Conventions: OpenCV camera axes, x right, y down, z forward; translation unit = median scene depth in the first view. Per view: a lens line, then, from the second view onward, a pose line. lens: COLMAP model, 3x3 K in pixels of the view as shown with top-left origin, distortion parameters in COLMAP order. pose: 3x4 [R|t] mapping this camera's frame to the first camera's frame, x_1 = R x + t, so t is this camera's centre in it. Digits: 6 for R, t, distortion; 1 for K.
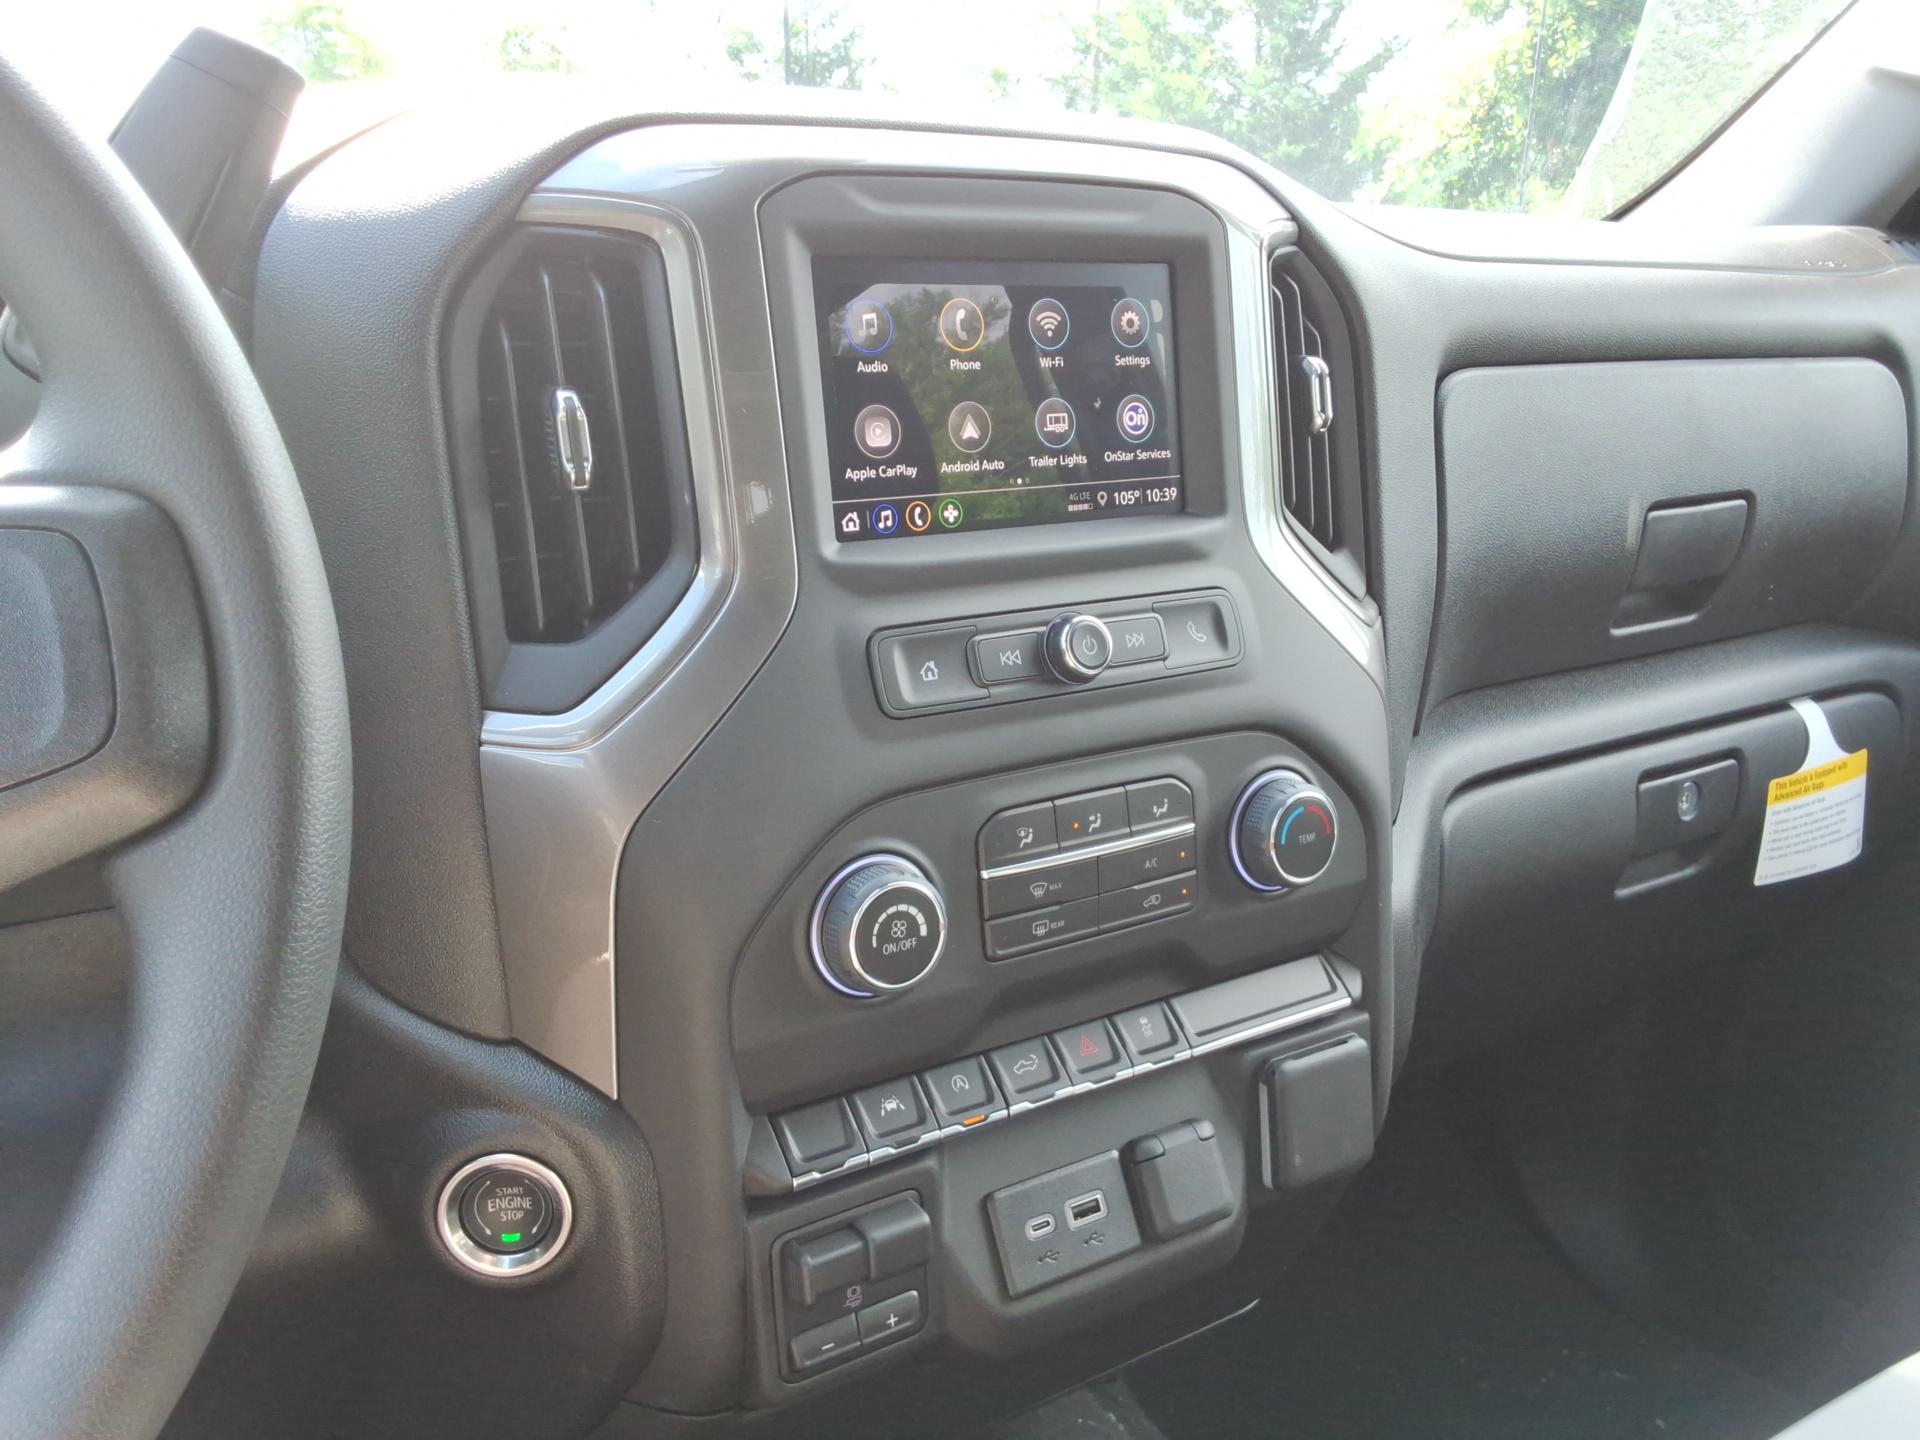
lens RADIAL K [[1556.9, 0, 982.0], [0, 1556.9, 713.1], [0, 0, 1]] dist [0.140237, -0.224772]
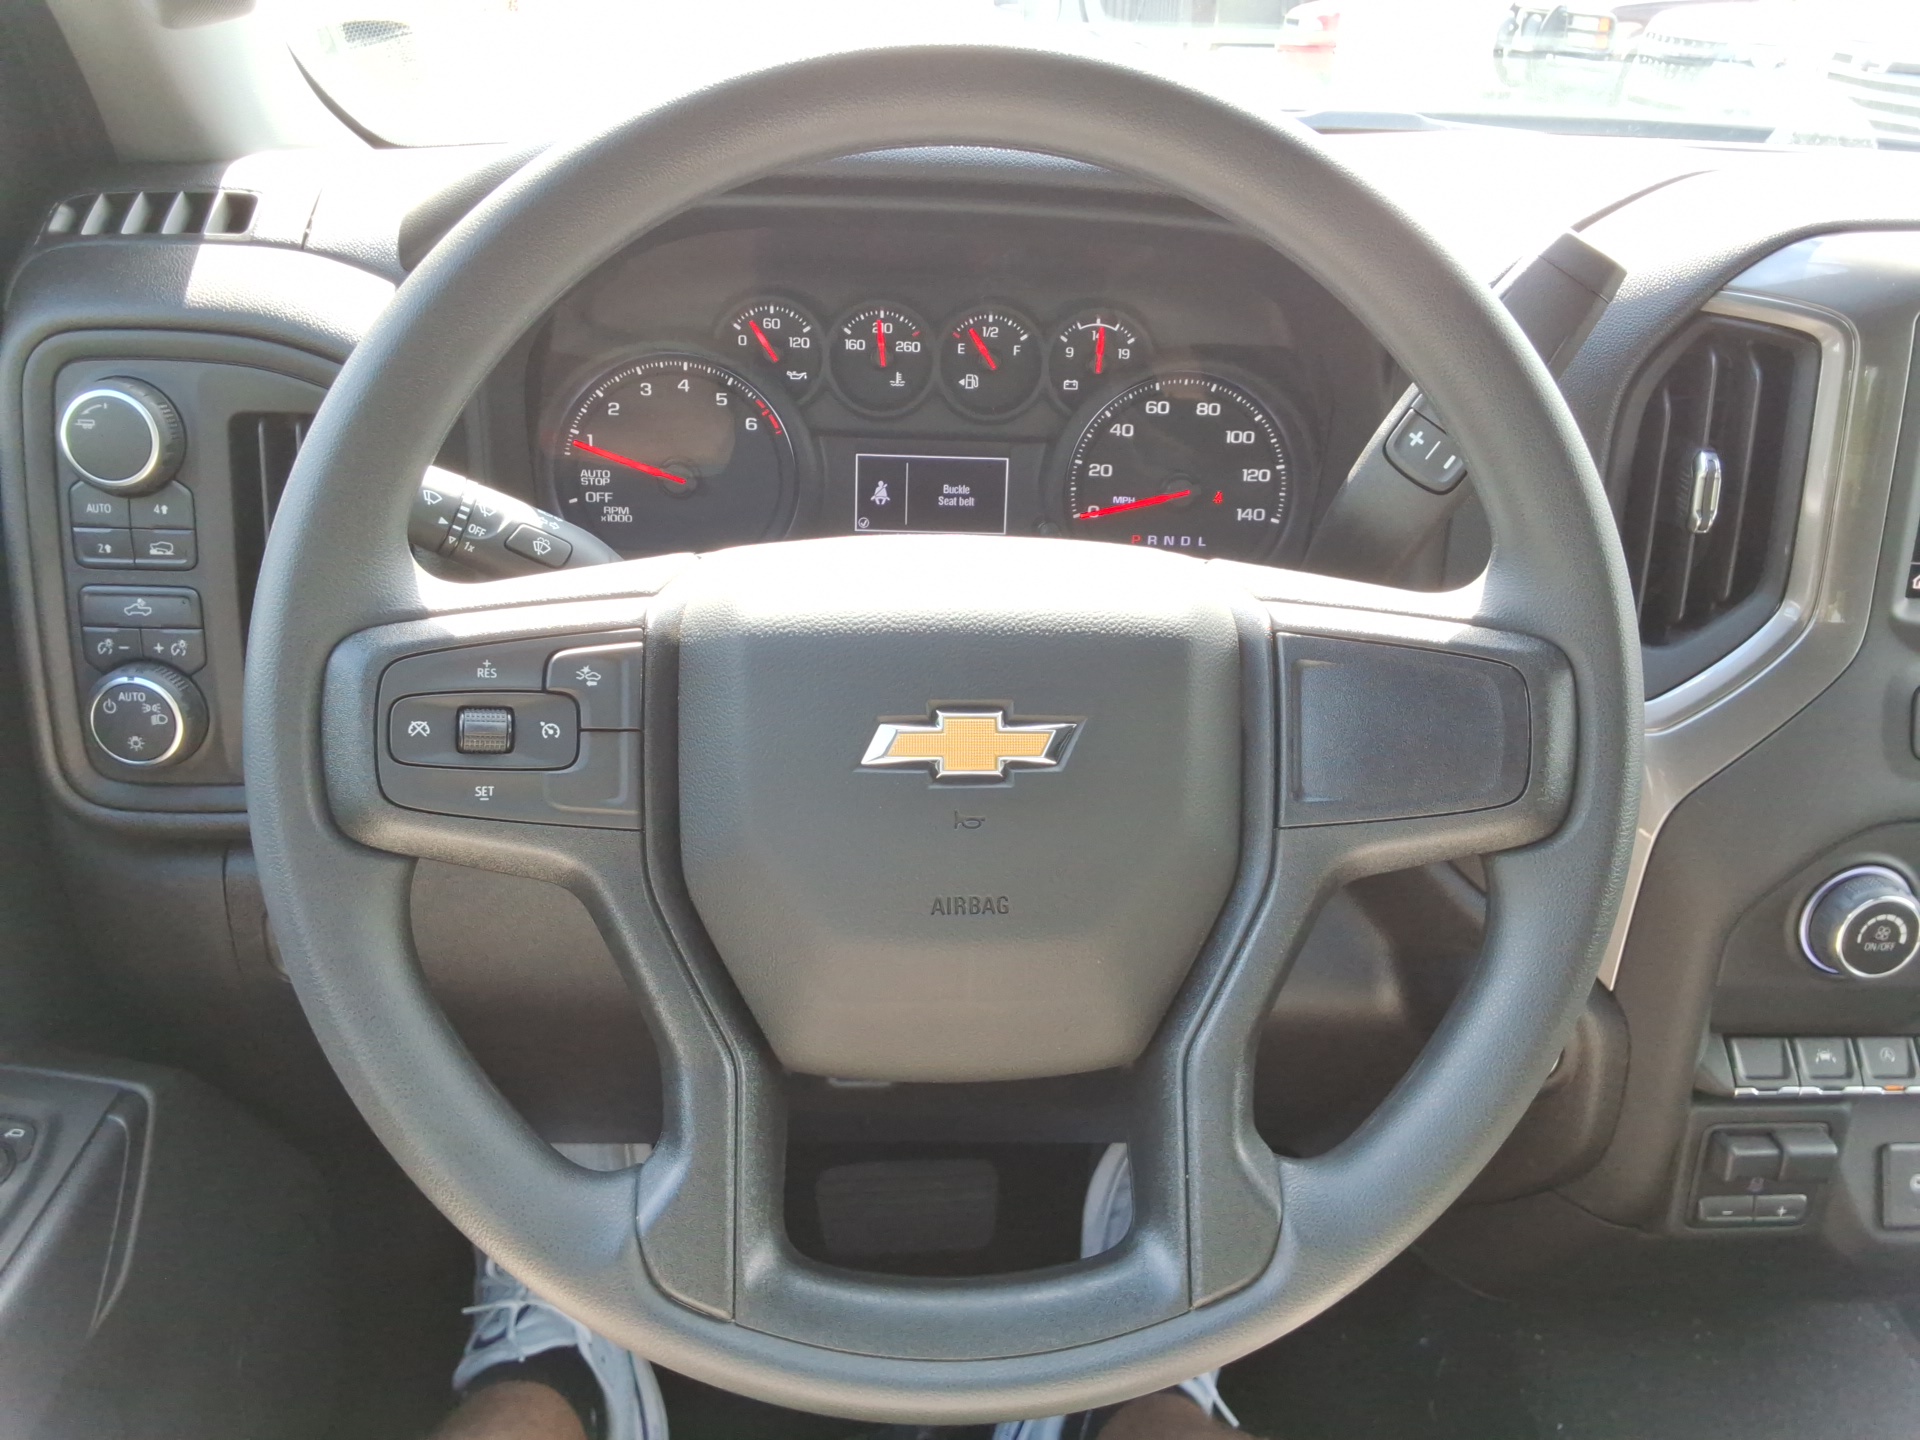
lens RADIAL K [[1556.9, 0, 982.0], [0, 1556.9, 713.1], [0, 0, 1]] dist [0.140237, -0.224772]
pose [[0.870812, 0.237400, -0.430497, -0.145394], [-0.162489, 0.965451, 0.203721, -0.140405], [0.463987, -0.107452, 0.879301, -0.335247]]
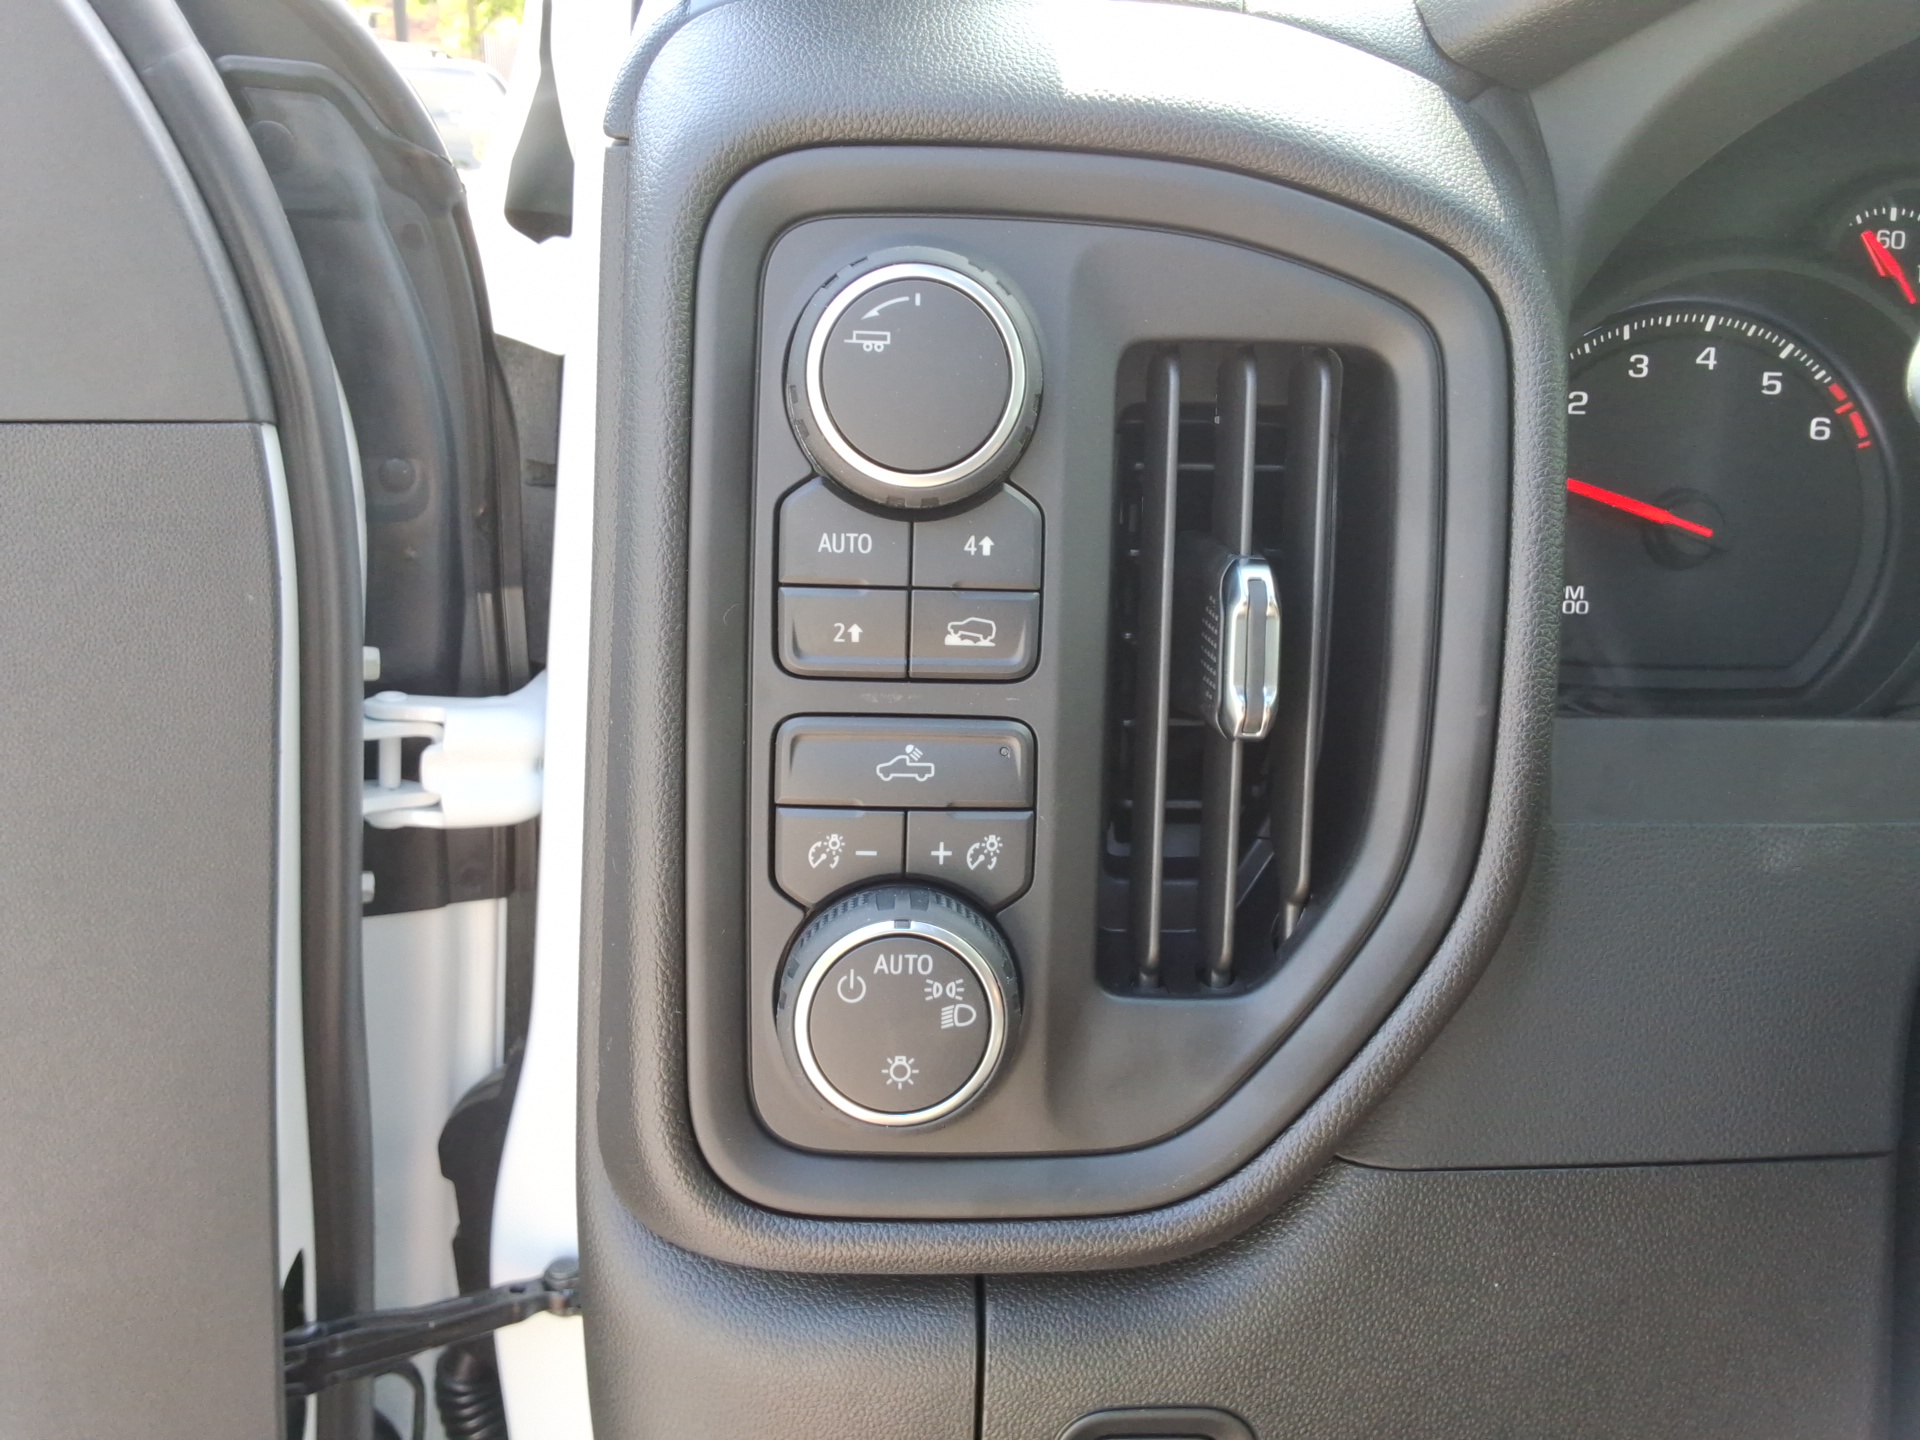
lens RADIAL K [[1570.6, 0, 986.1], [0, 1570.6, 710.8], [0, 0, 1]] dist [0.133262, -0.231401]
pose [[0.879902, 0.164043, -0.445939, -0.875770], [-0.152565, 0.986359, 0.061810, 0.049724], [0.449995, 0.013648, 0.892927, -0.070077]]
